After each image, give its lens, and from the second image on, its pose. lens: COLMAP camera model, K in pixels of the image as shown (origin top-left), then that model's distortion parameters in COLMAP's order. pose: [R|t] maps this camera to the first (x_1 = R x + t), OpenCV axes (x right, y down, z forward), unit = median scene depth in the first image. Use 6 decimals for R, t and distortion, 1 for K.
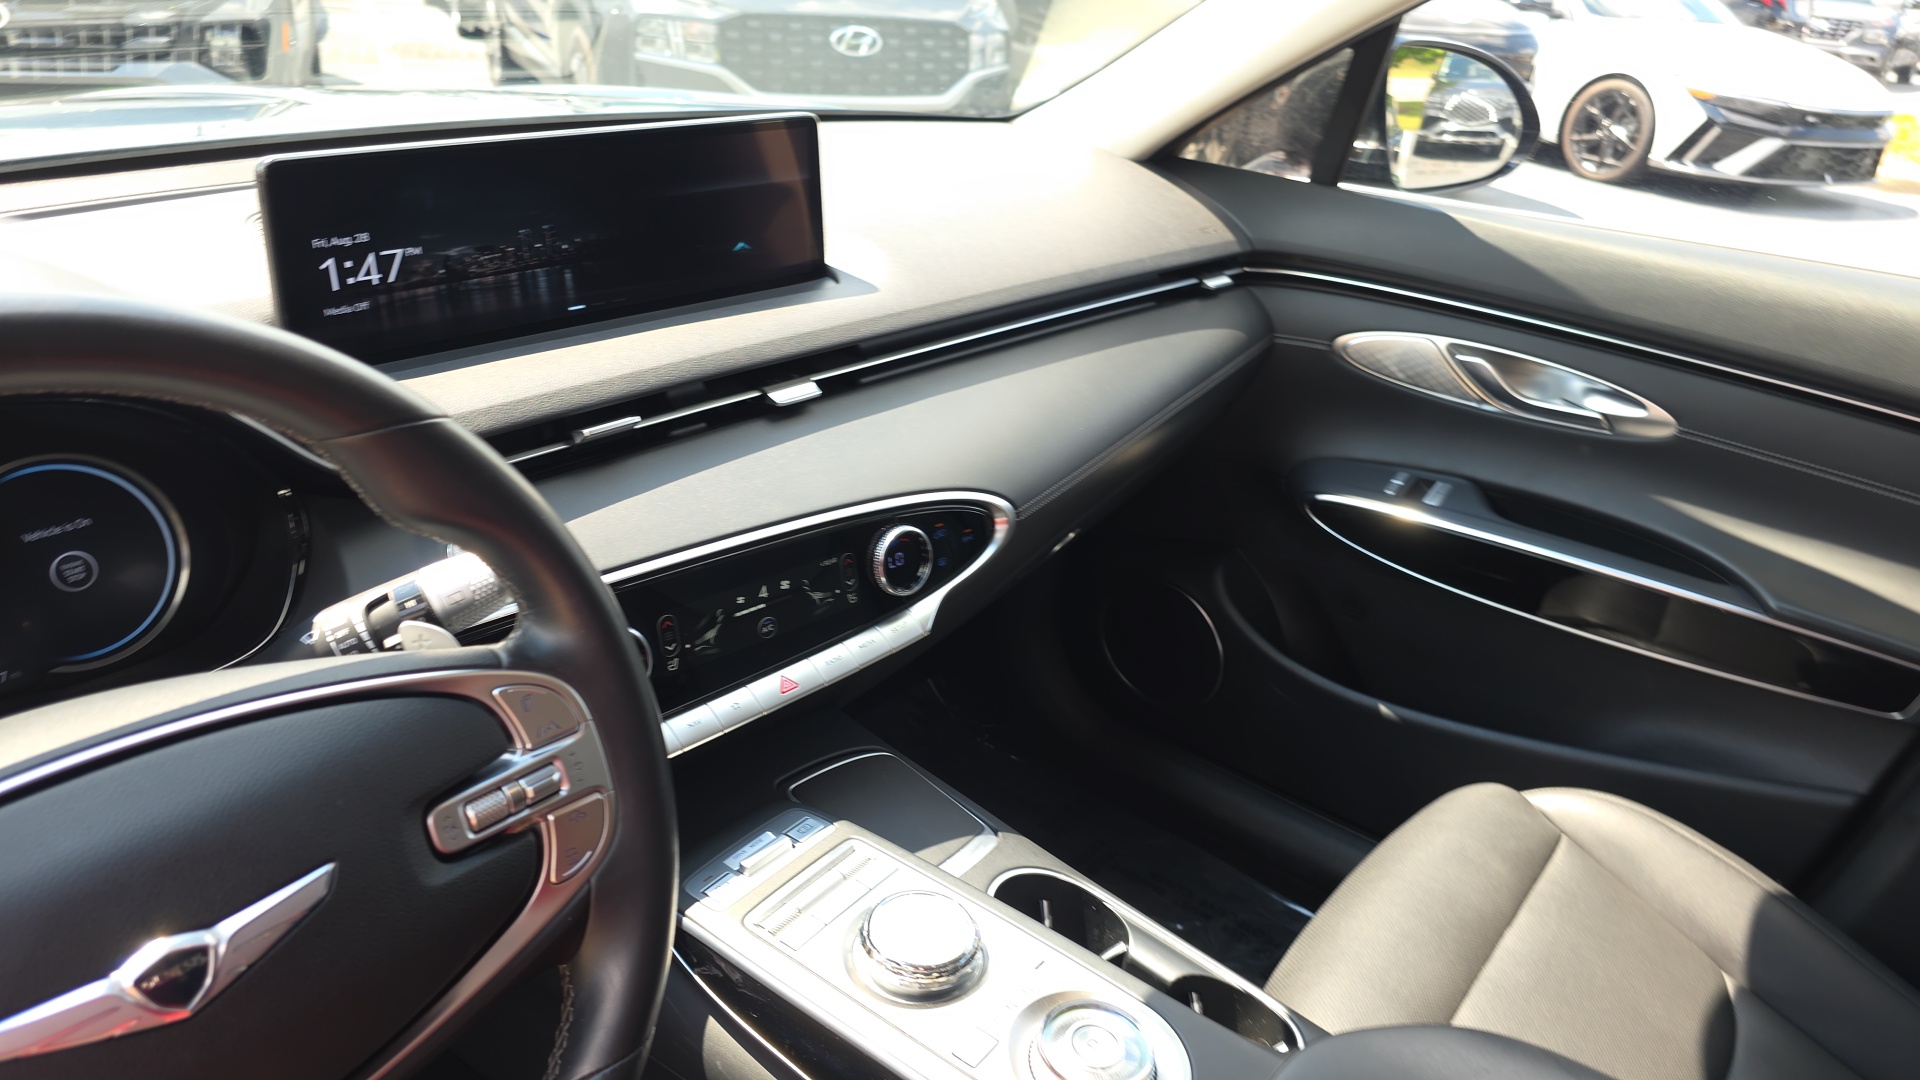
lens RADIAL K [[1315.1, 0, 950.3], [0, 1315.1, 519.5], [0, 0, 1]] dist [0.045574, -0.056460]
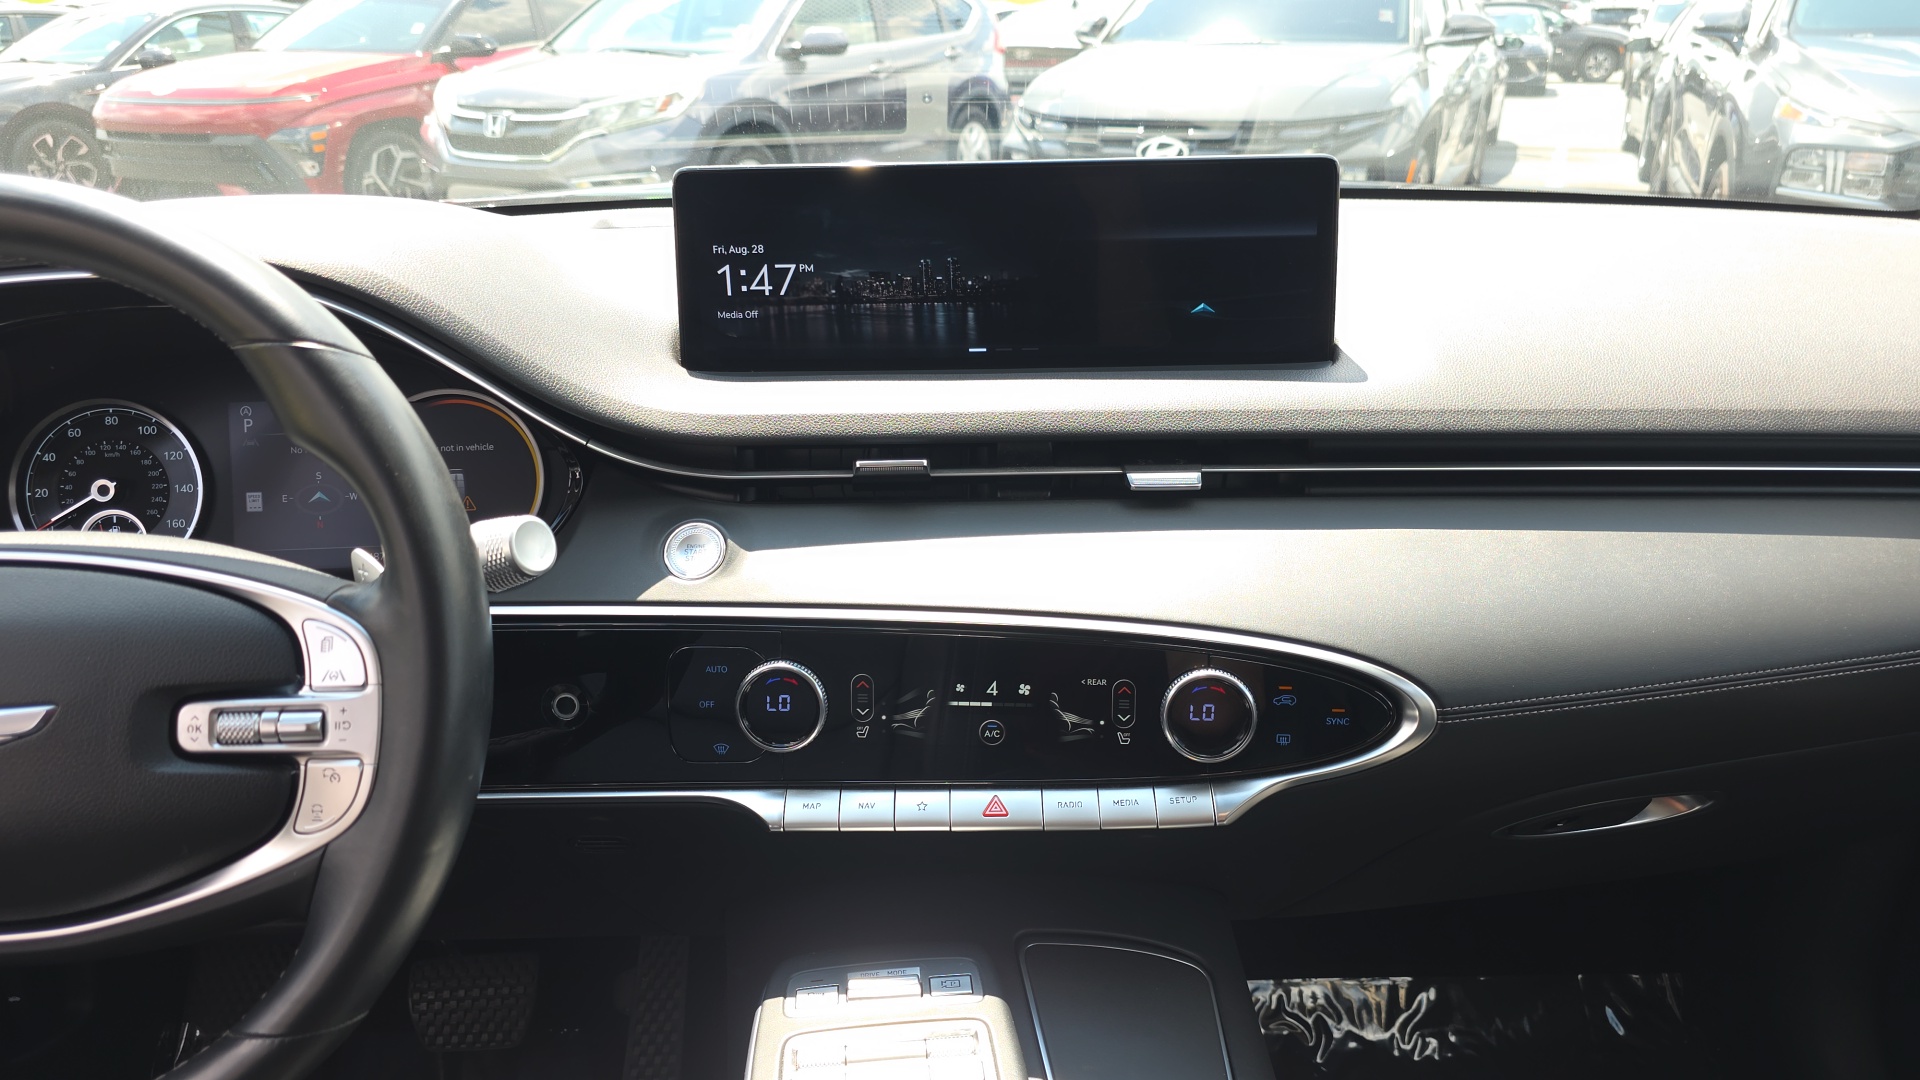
lens RADIAL K [[1315.1, 0, 970.3], [0, 1315.1, 543.3], [0, 0, 1]] dist [0.045574, -0.056460]
pose [[0.676396, 0.196593, -0.709816, 0.409245], [-0.259356, 0.965569, 0.020282, -0.046056], [0.689364, 0.170377, 0.704095, 0.369905]]
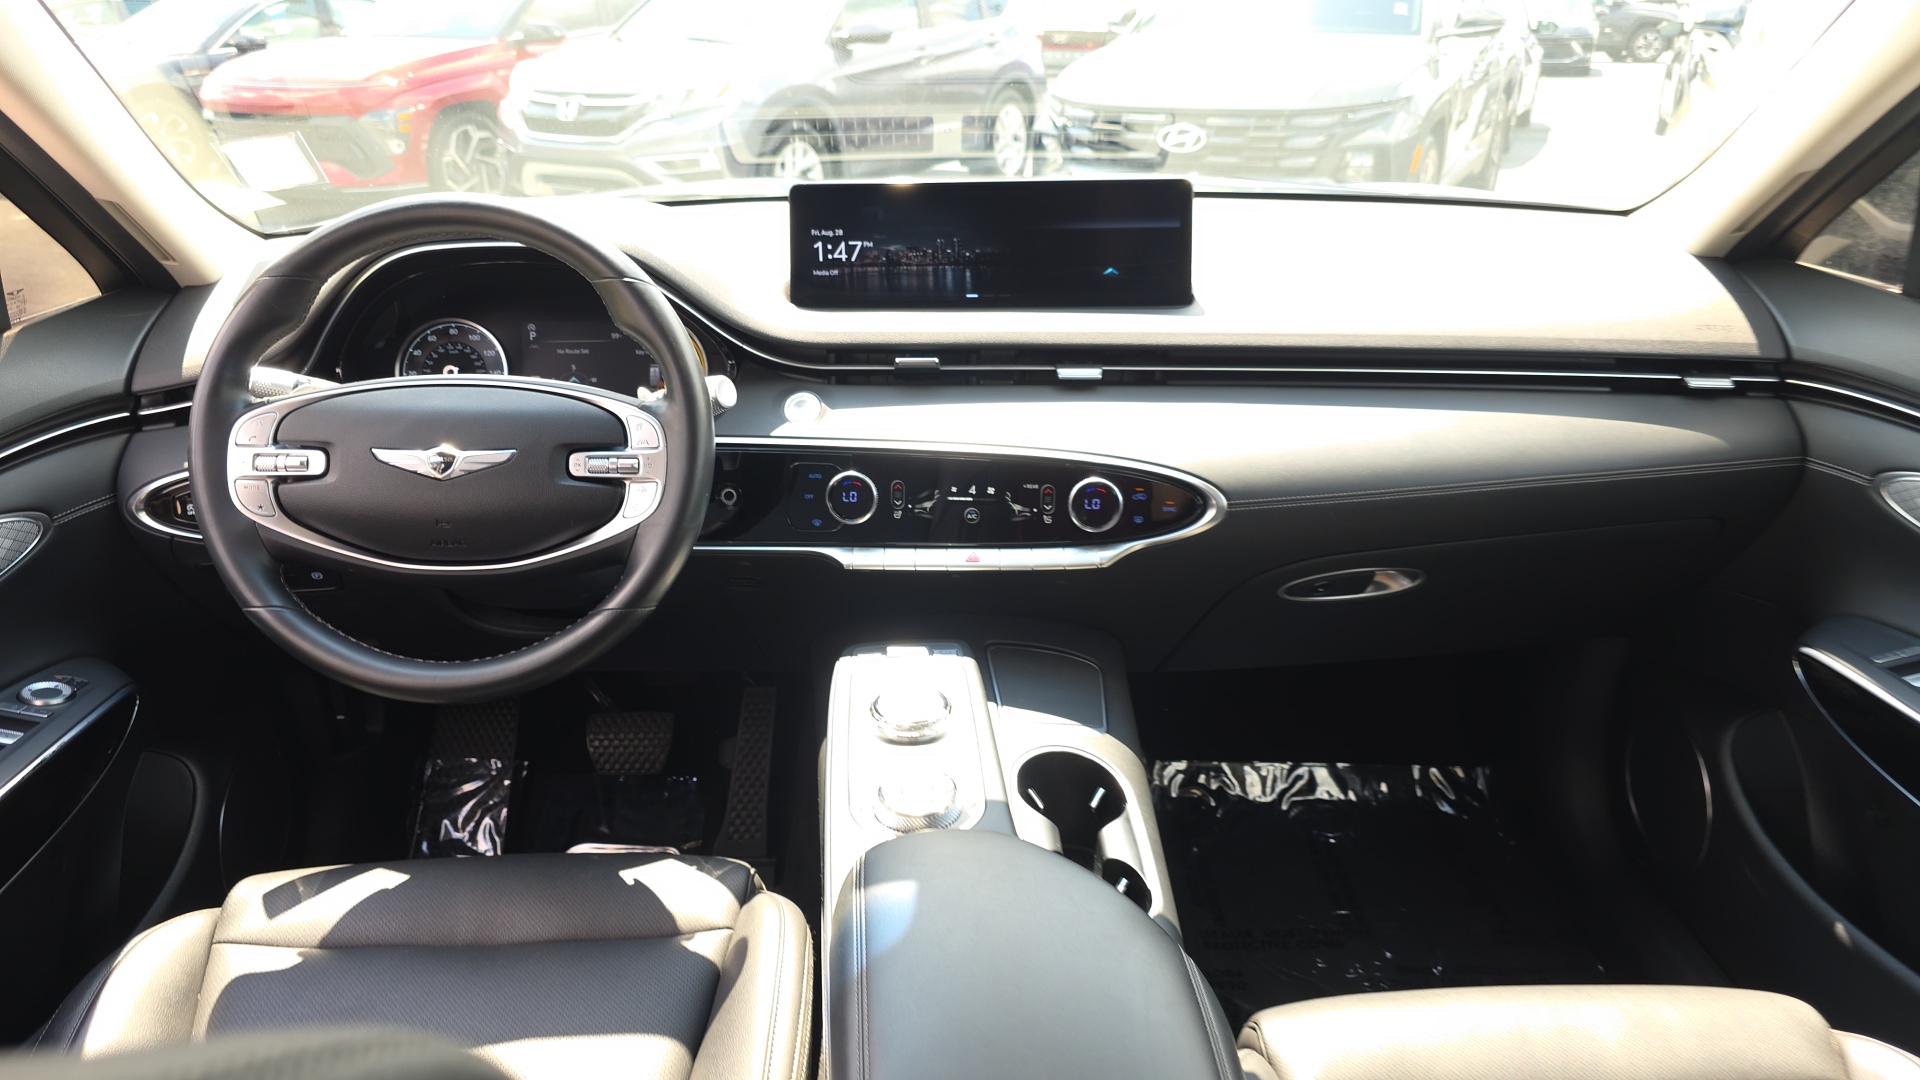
lens RADIAL K [[1315.1, 0, 933.2], [0, 1315.1, 552.5], [0, 0, 1]] dist [0.045574, -0.056460]
pose [[0.633839, 0.227586, -0.739224, 0.886330], [-0.278090, 0.958876, 0.056766, 0.049476], [0.721744, 0.169590, 0.671063, 0.005059]]
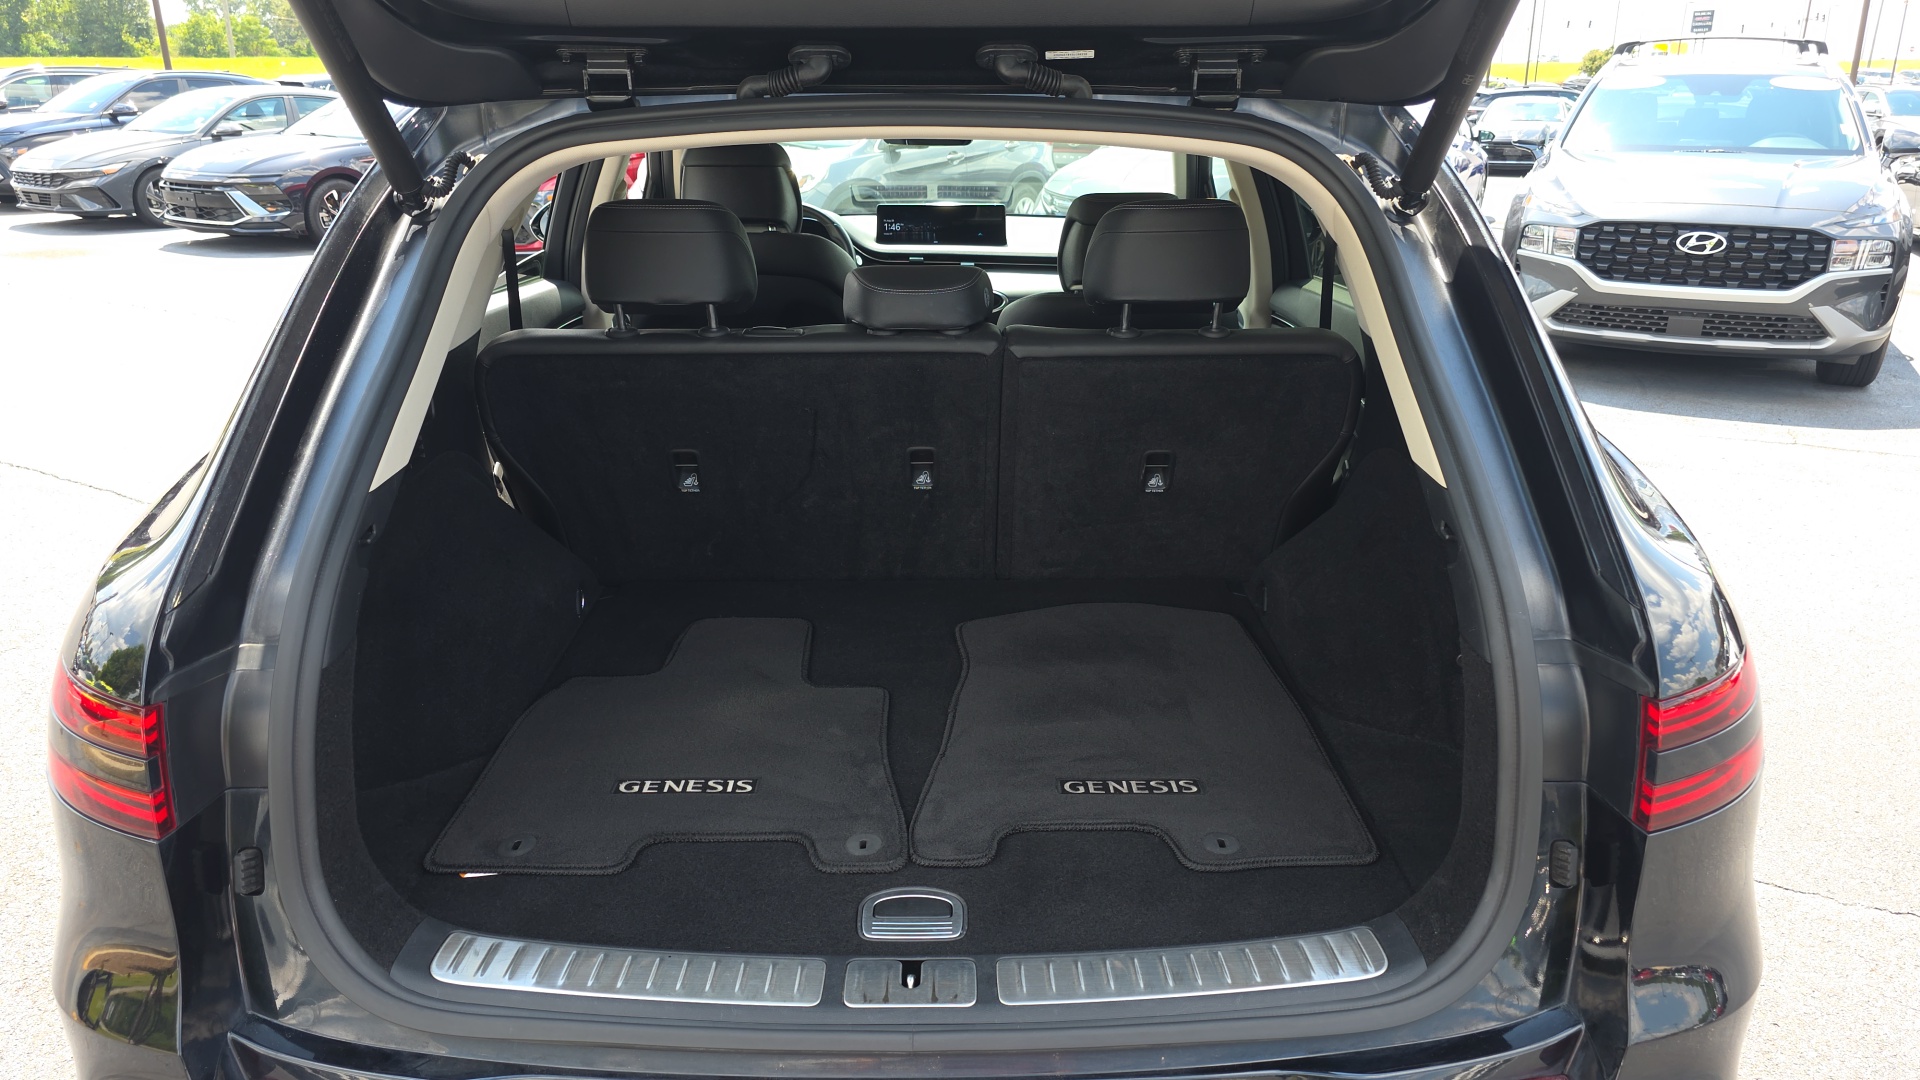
lens RADIAL K [[1315.1, 0, 979.5], [0, 1315.1, 565.1], [0, 0, 1]] dist [0.045574, -0.056460]
pose [[0.633752, 0.193731, -0.748883, 3.004986], [-0.293349, 0.956005, -0.000939, 0.736496], [0.715754, 0.220279, 0.662701, -1.377194]]
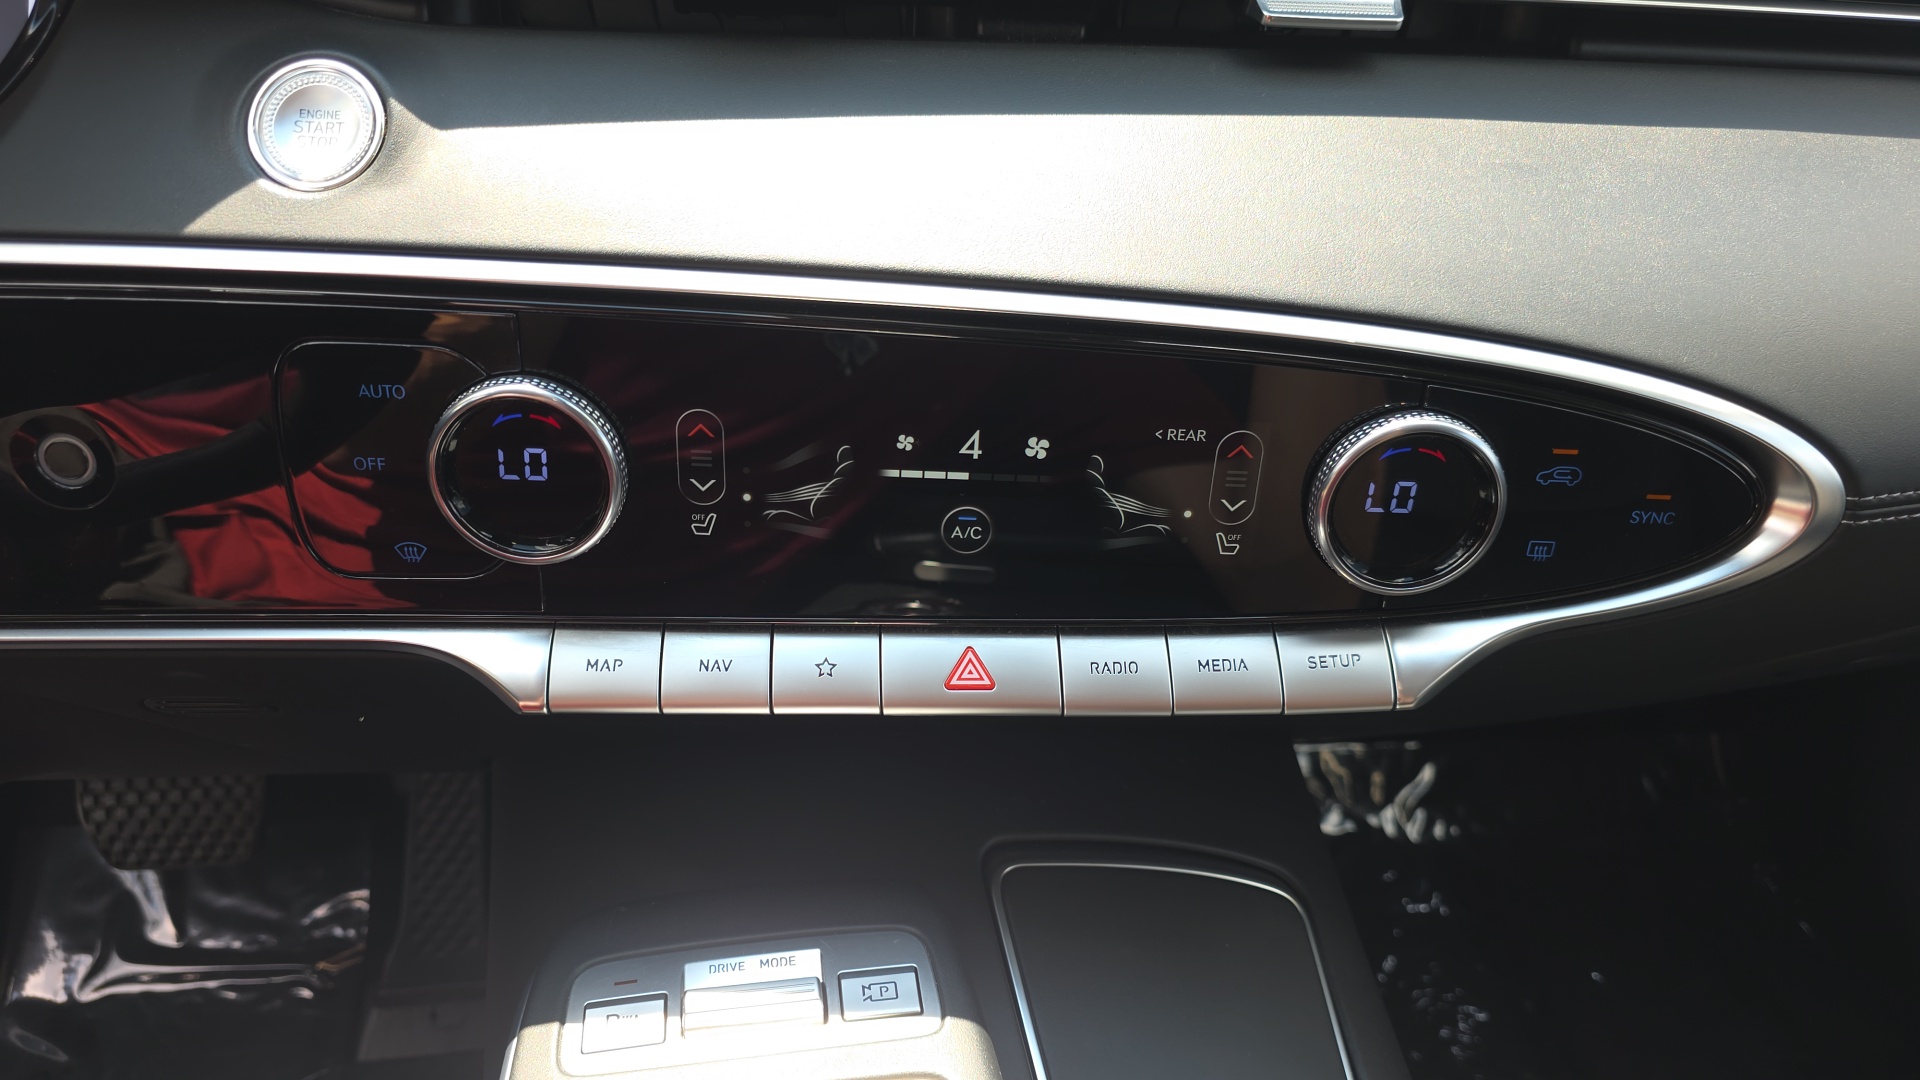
lens RADIAL K [[1315.1, 0, 957.8], [0, 1315.1, 563.7], [0, 0, 1]] dist [0.045574, -0.056460]
pose [[0.723516, 0.392468, -0.567885, 0.096700], [-0.288603, 0.919285, 0.267626, -0.018076], [0.627083, -0.029739, 0.778385, 0.654100]]
